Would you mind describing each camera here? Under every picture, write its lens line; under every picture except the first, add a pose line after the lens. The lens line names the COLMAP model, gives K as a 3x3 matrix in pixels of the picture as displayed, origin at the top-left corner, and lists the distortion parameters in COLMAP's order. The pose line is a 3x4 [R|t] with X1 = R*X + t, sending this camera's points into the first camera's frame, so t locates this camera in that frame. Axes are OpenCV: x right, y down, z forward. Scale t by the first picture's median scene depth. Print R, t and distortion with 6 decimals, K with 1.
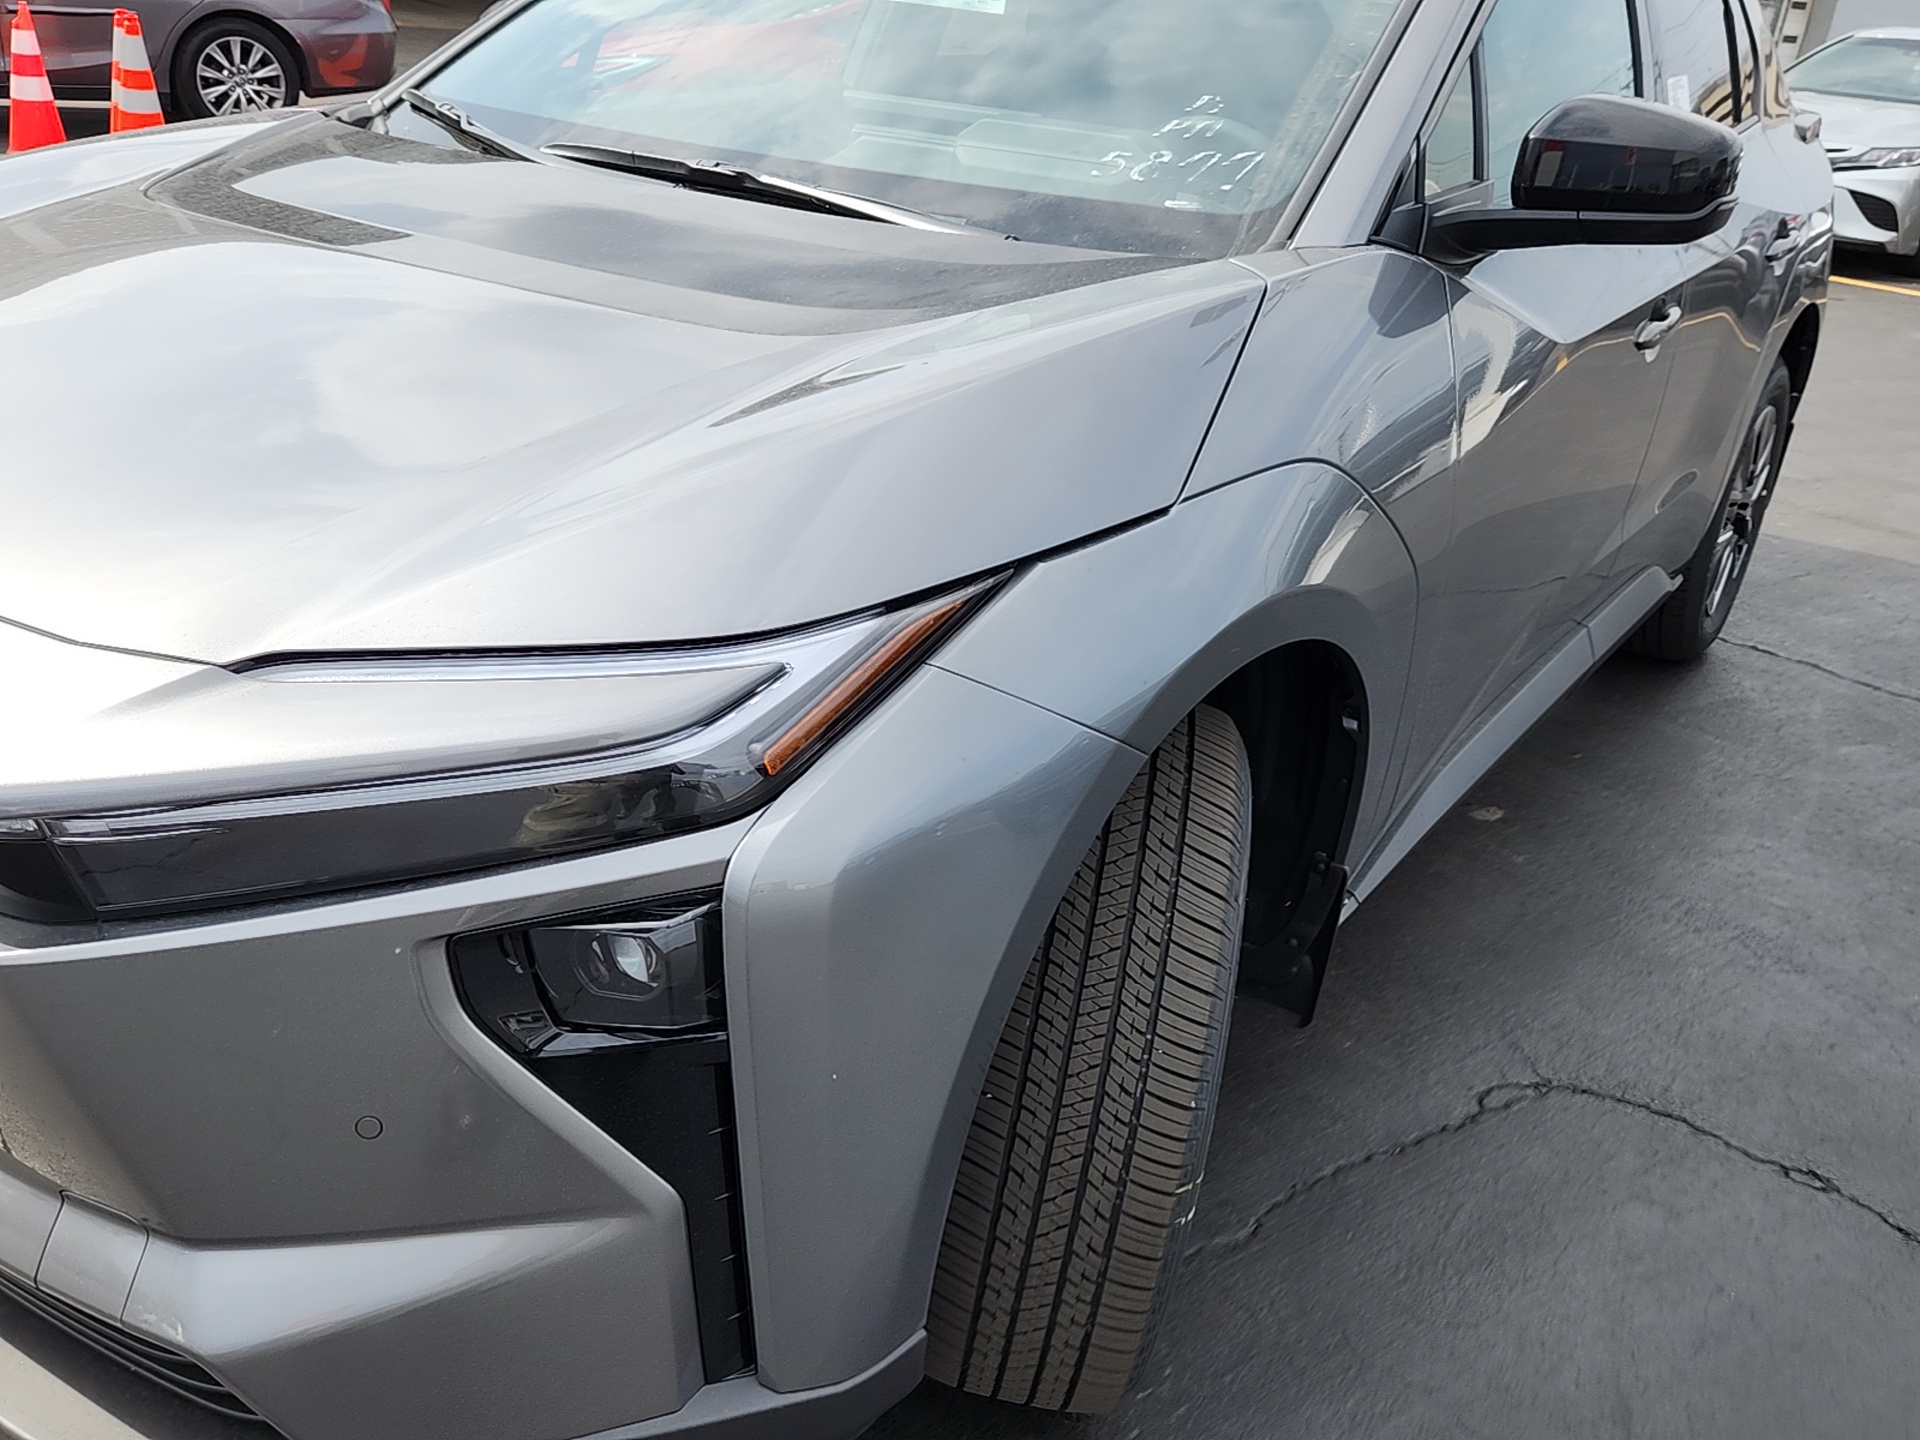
lens RADIAL K [[1731.5, 0, 947.0], [0, 1731.5, 754.4], [0, 0, 1]] dist [0.073191, -0.063751]
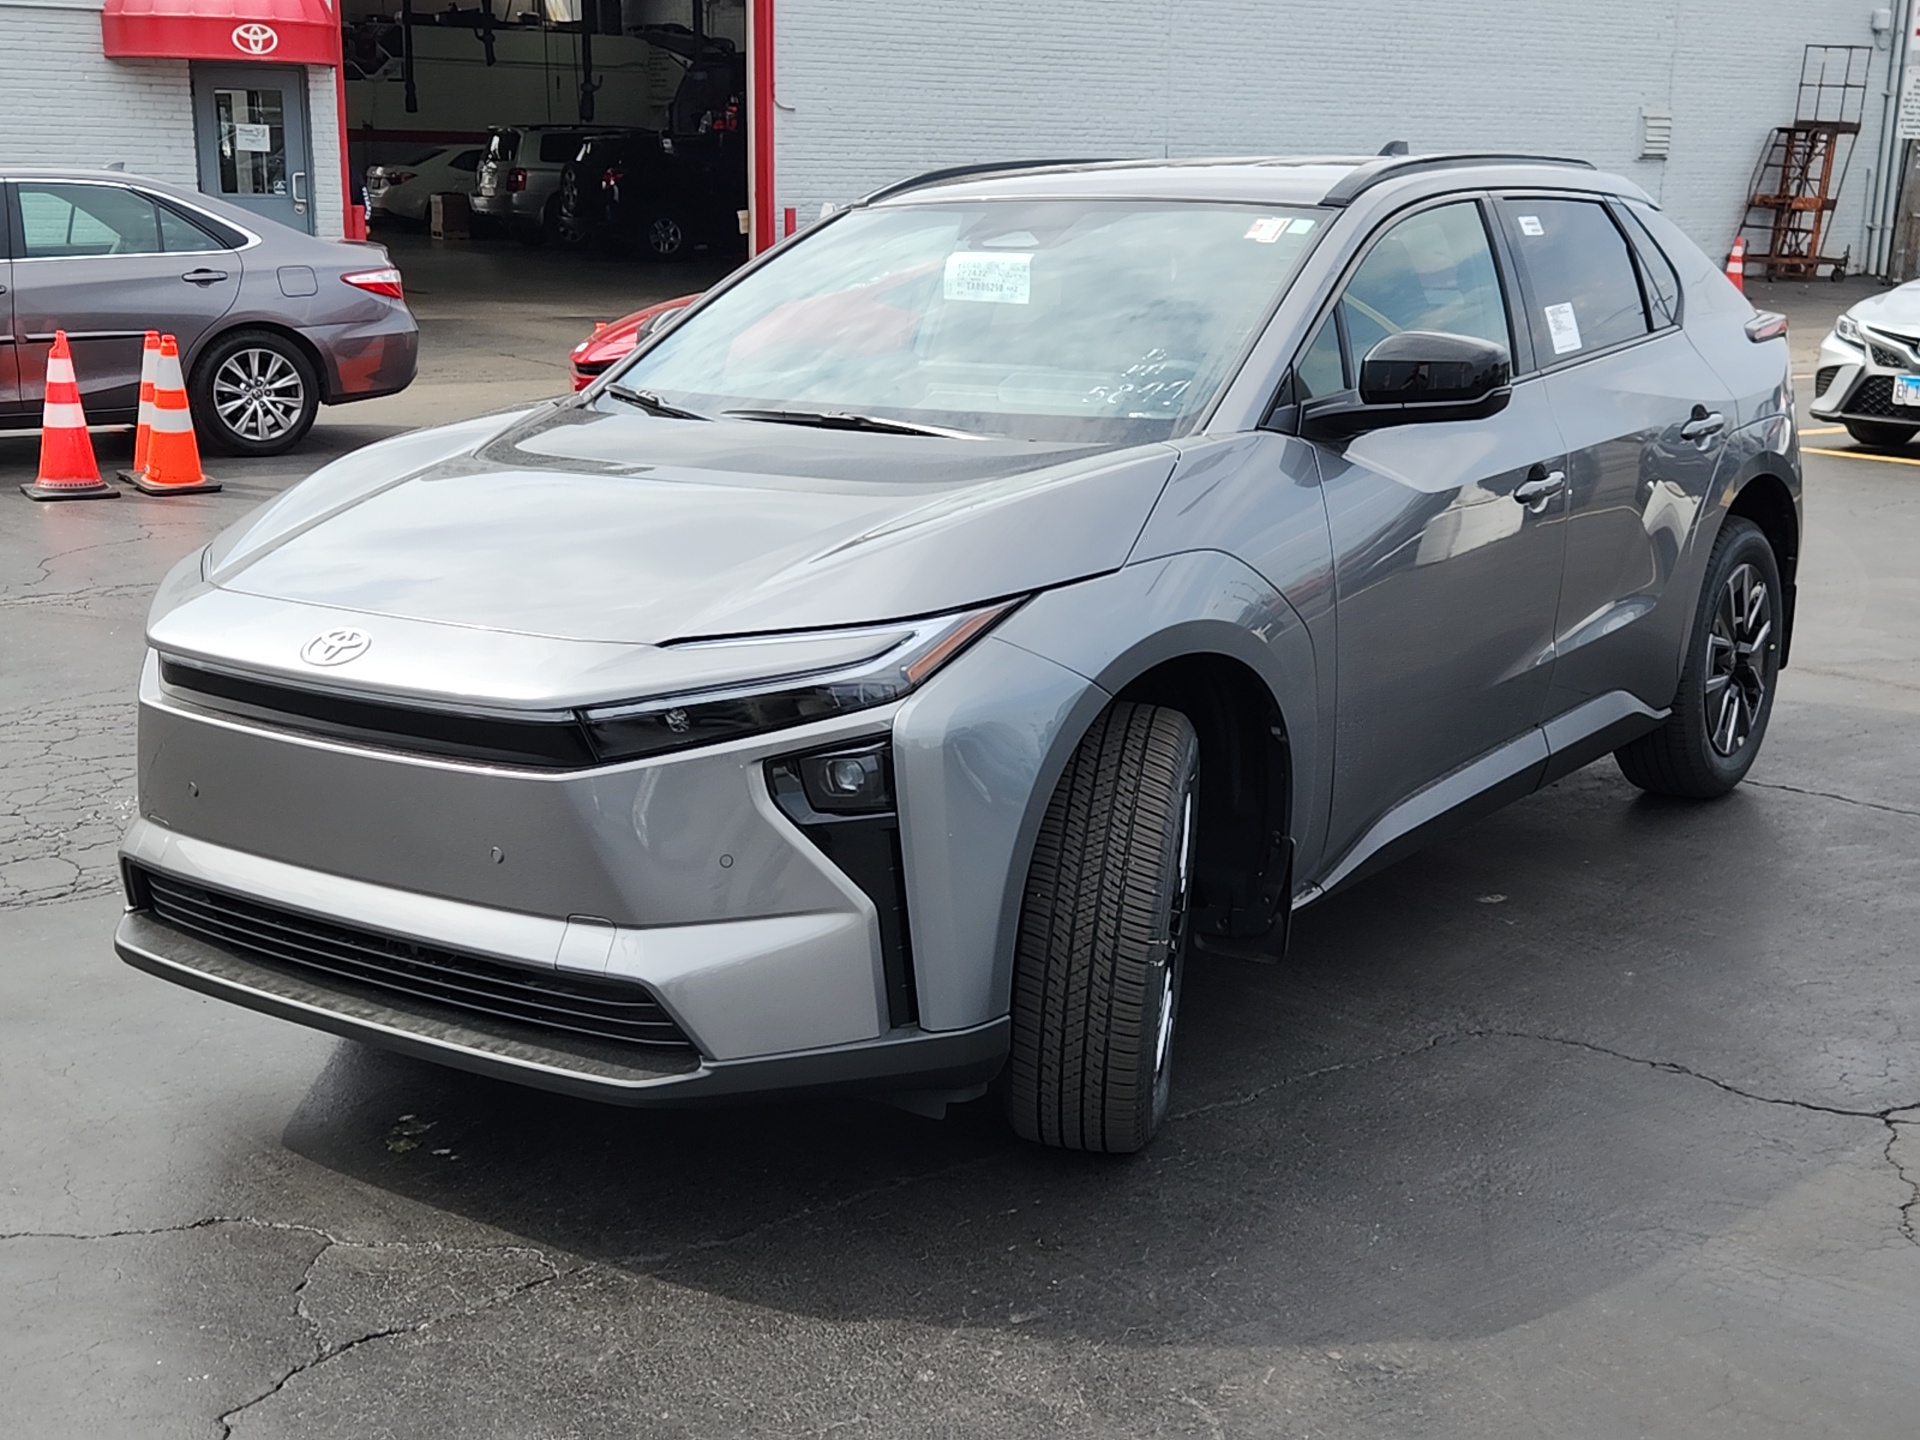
lens RADIAL K [[2049.6, 0, 1000.4], [0, 2049.6, 716.6], [0, 0, 1]] dist [0.126478, -0.203419]
pose [[0.997450, -0.067970, -0.021738, 0.021930], [0.062800, 0.980732, -0.184987, 0.204767], [0.033893, 0.183151, 0.982500, -0.555333]]
